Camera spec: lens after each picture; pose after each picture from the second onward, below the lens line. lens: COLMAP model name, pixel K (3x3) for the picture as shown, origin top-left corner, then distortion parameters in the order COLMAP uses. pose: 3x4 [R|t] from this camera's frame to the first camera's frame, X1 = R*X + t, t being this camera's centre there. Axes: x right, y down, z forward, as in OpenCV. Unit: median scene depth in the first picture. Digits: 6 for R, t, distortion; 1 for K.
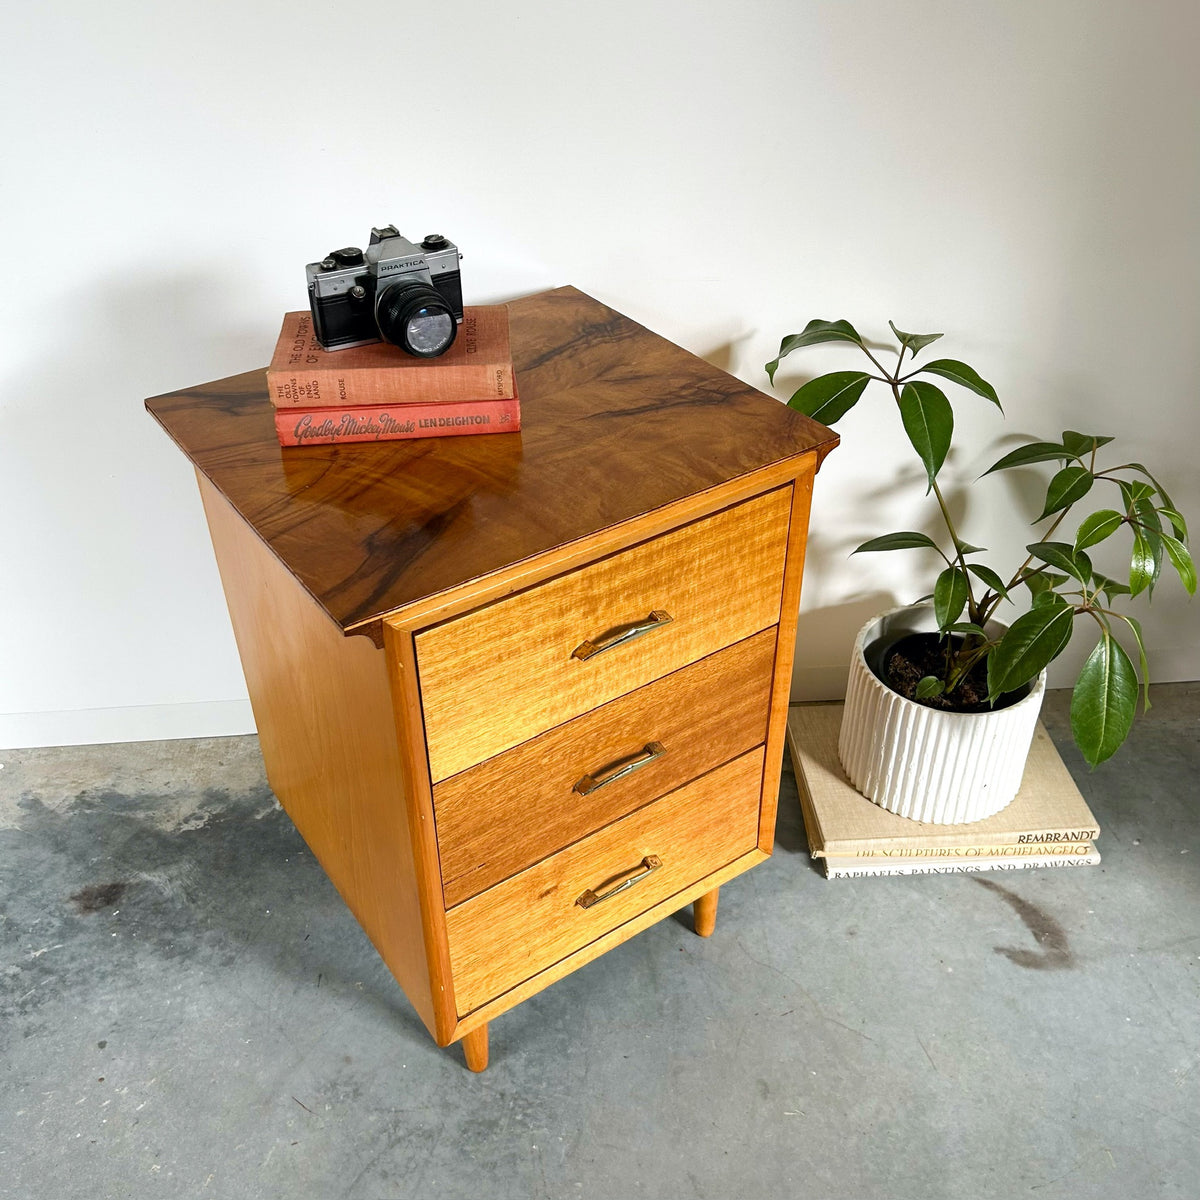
lens RADIAL K [[1216.2, 0, 595.3], [0, 1216.2, 600.7], [0, 0, 1]] dist [0.018128, -0.025850]
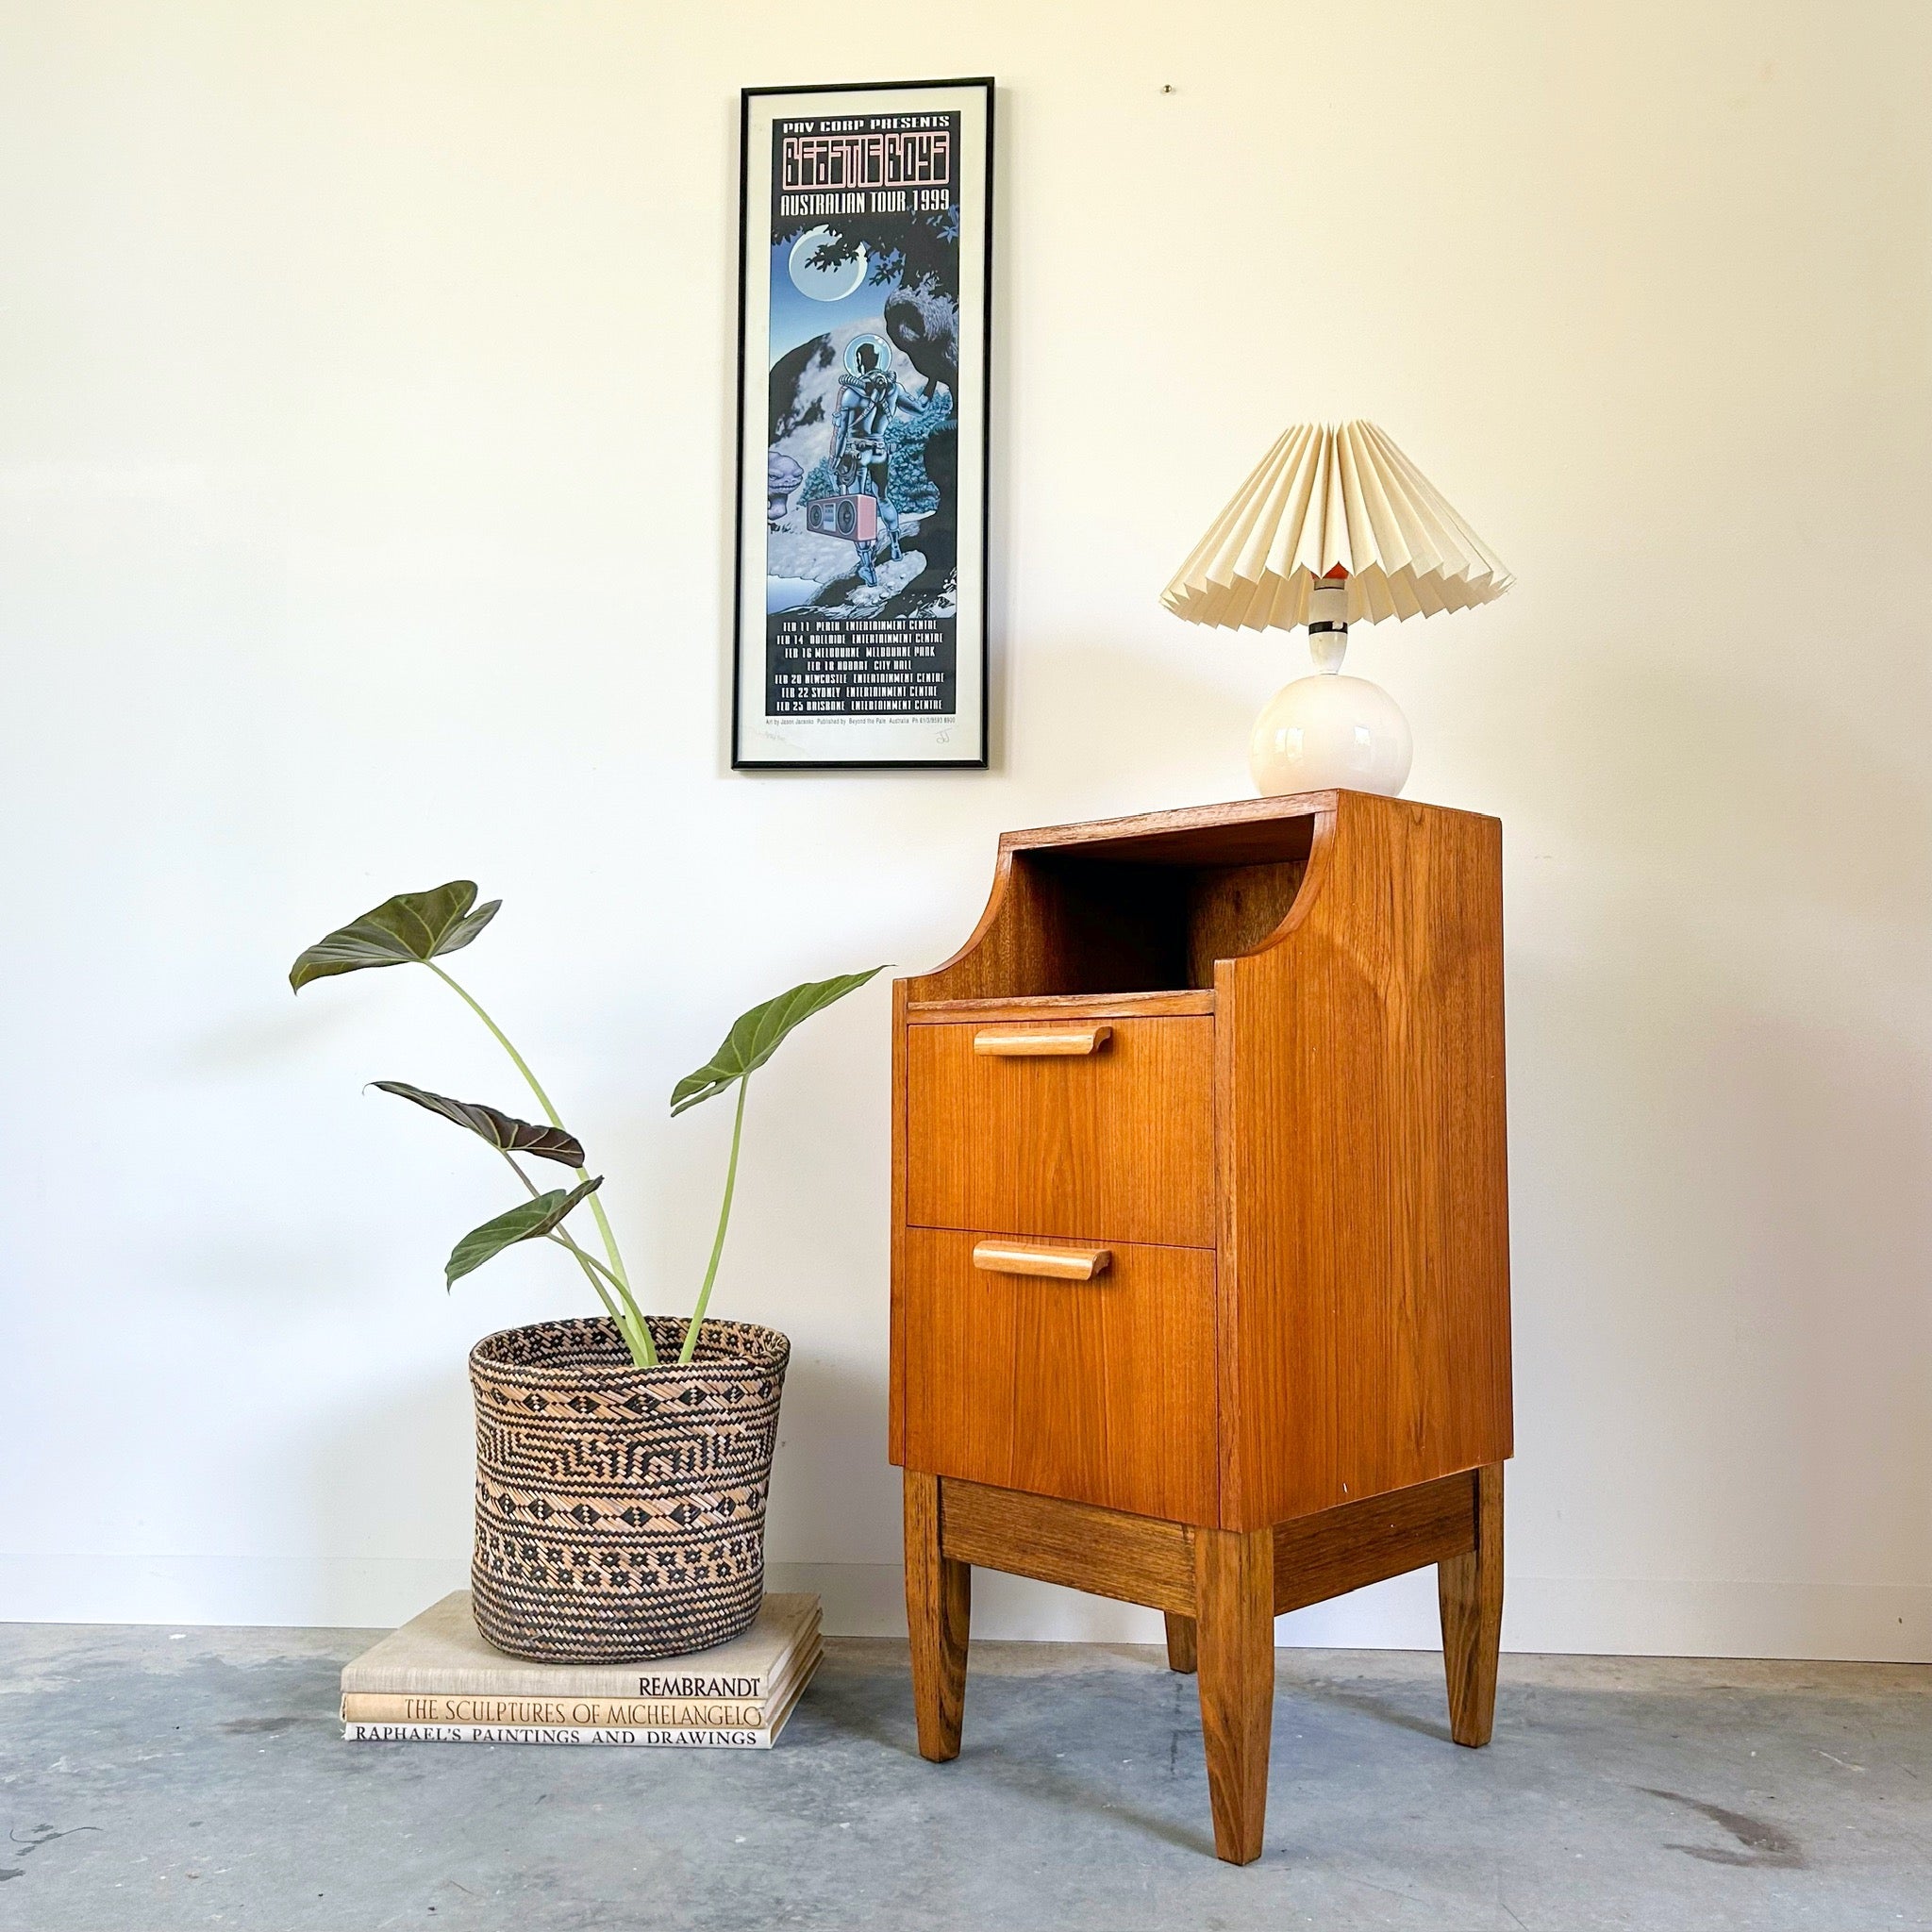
lens RADIAL K [[1937.8, 0, 971.7], [0, 1937.8, 963.7], [0, 0, 1]] dist [0.095237, -0.179470]
pose [[0.984284, -0.010868, -0.176259, 0.172543], [-0.104544, 0.768548, -0.631192, 0.580819], [0.142323, 0.639699, 0.755334, -0.011554]]
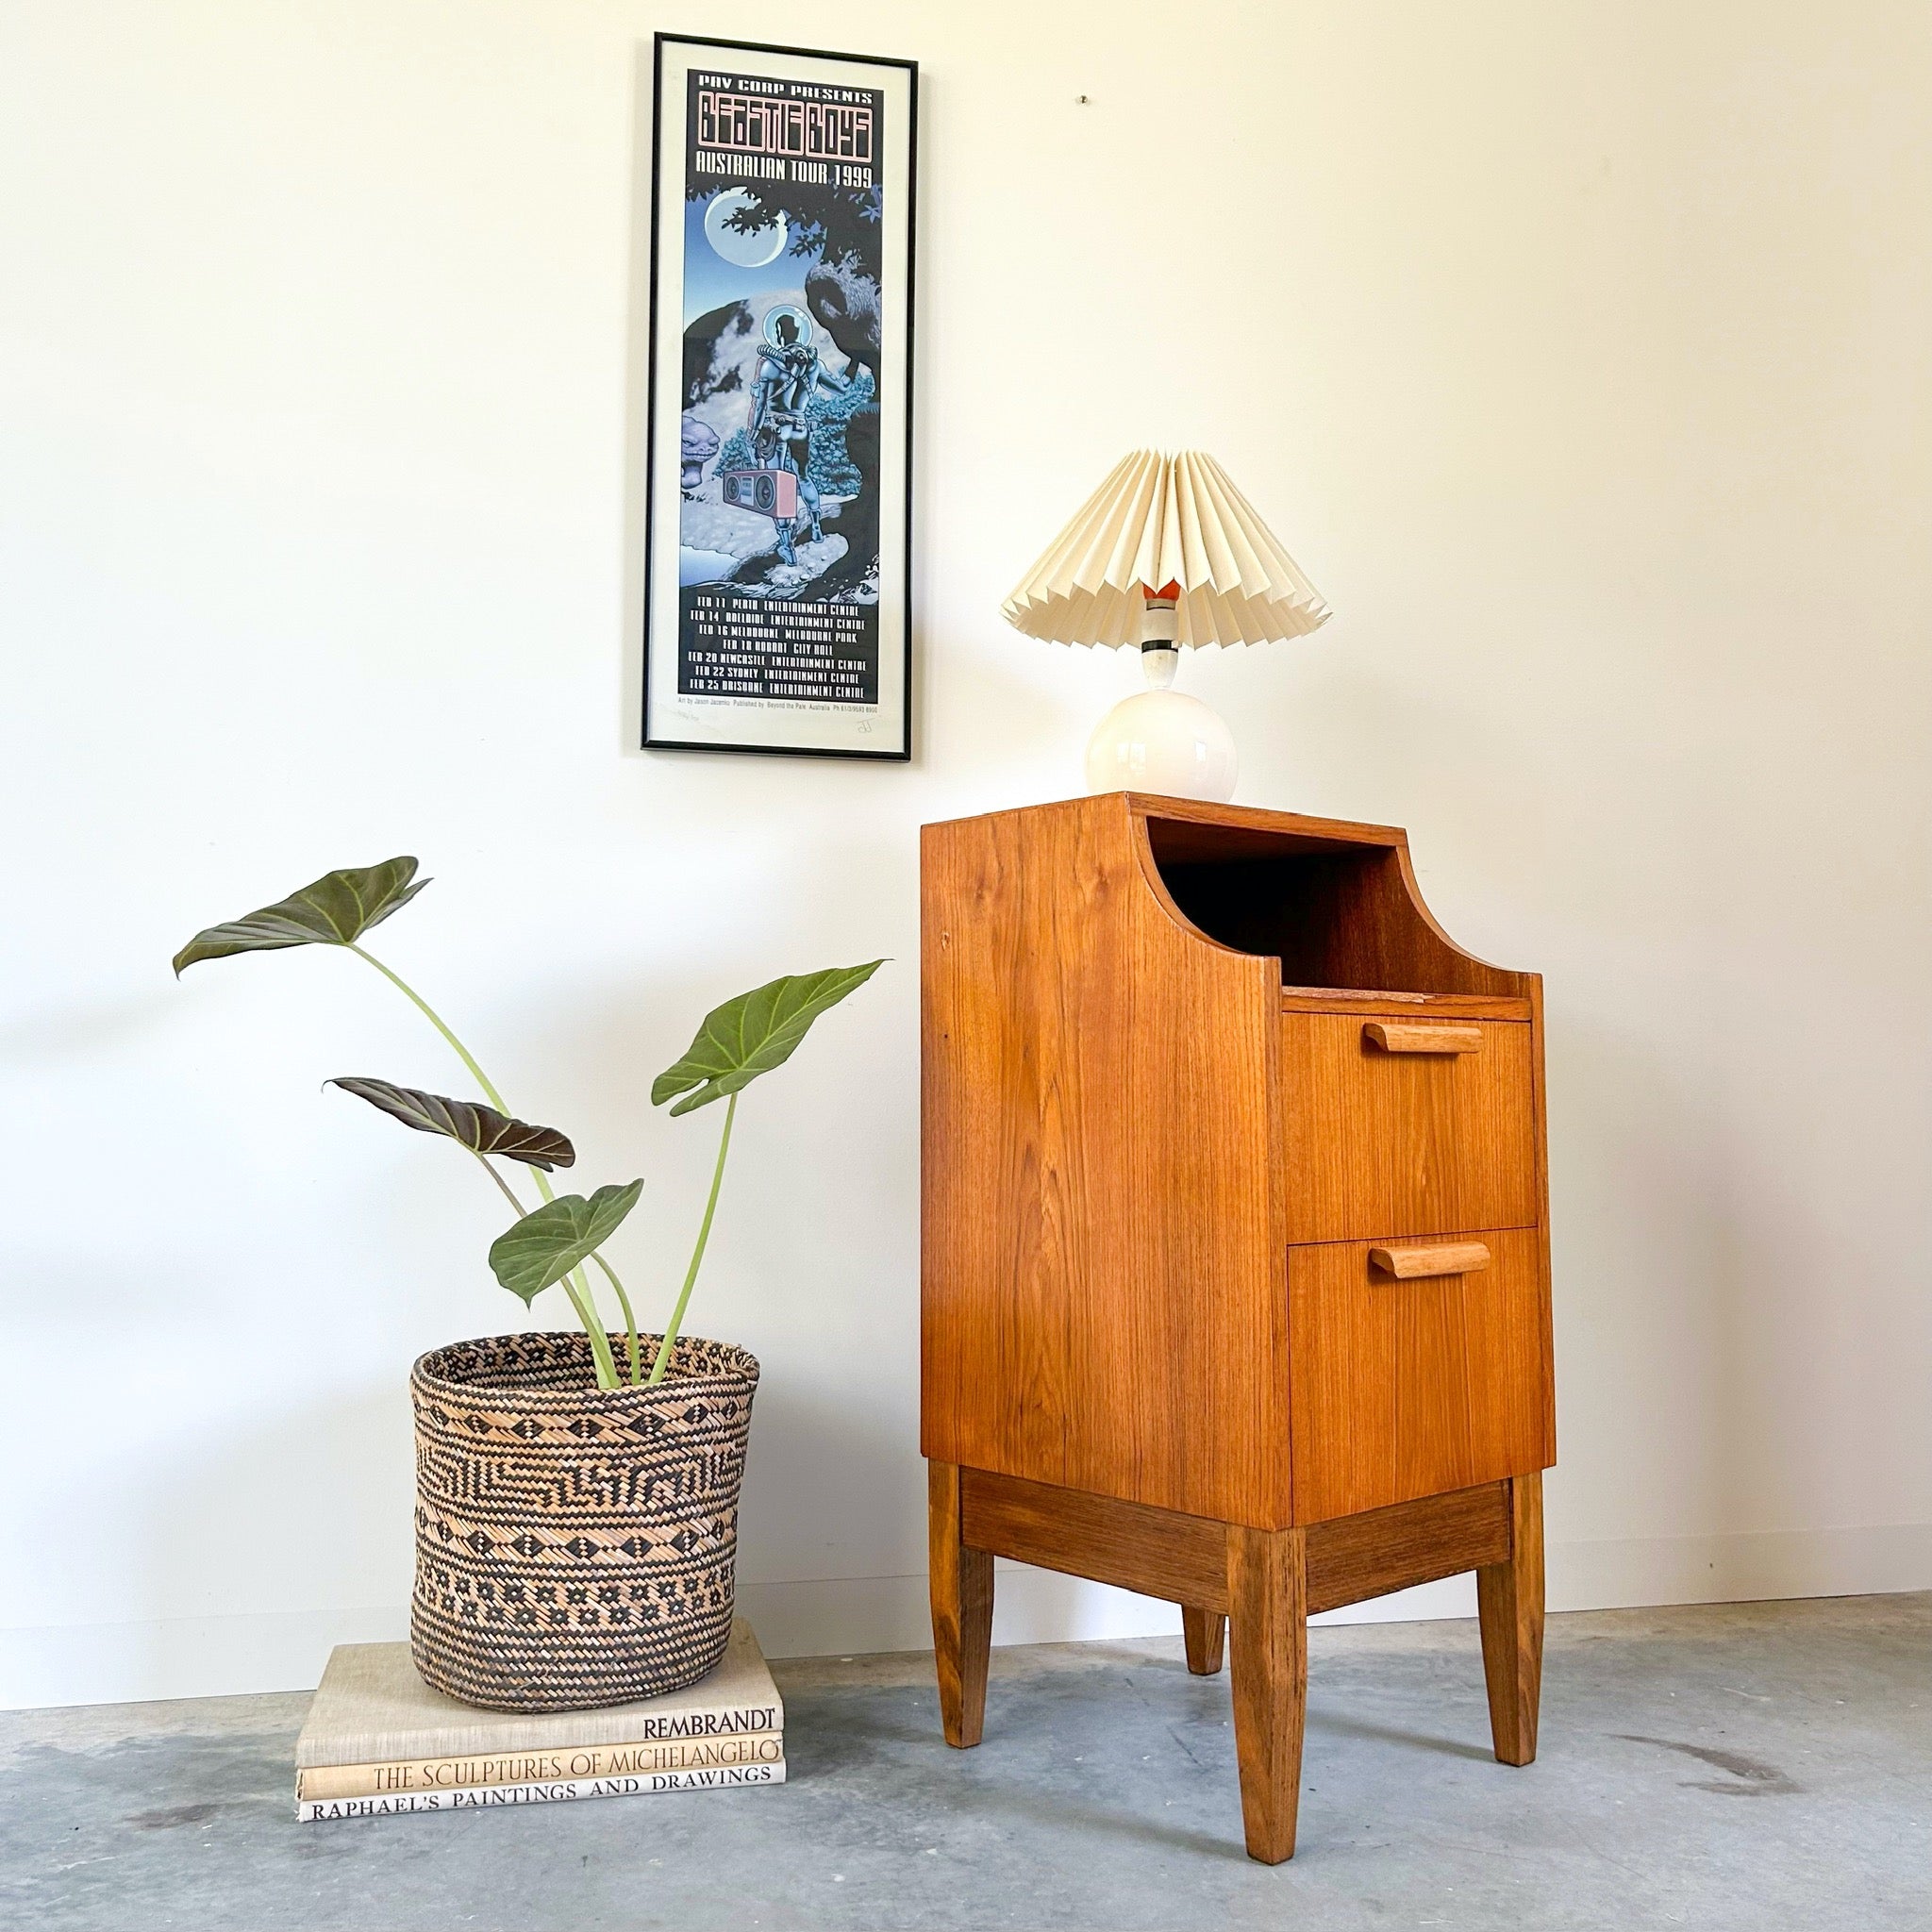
lens RADIAL K [[1931.6, 0, 959.0], [0, 1931.6, 955.1], [0, 0, 1]] dist [0.076952, -0.126068]
pose [[0.992810, 0.009821, 0.119294, -0.160463], [0.069545, 0.763827, -0.641663, 0.574173], [-0.097421, 0.645346, 0.757653, 0.003970]]
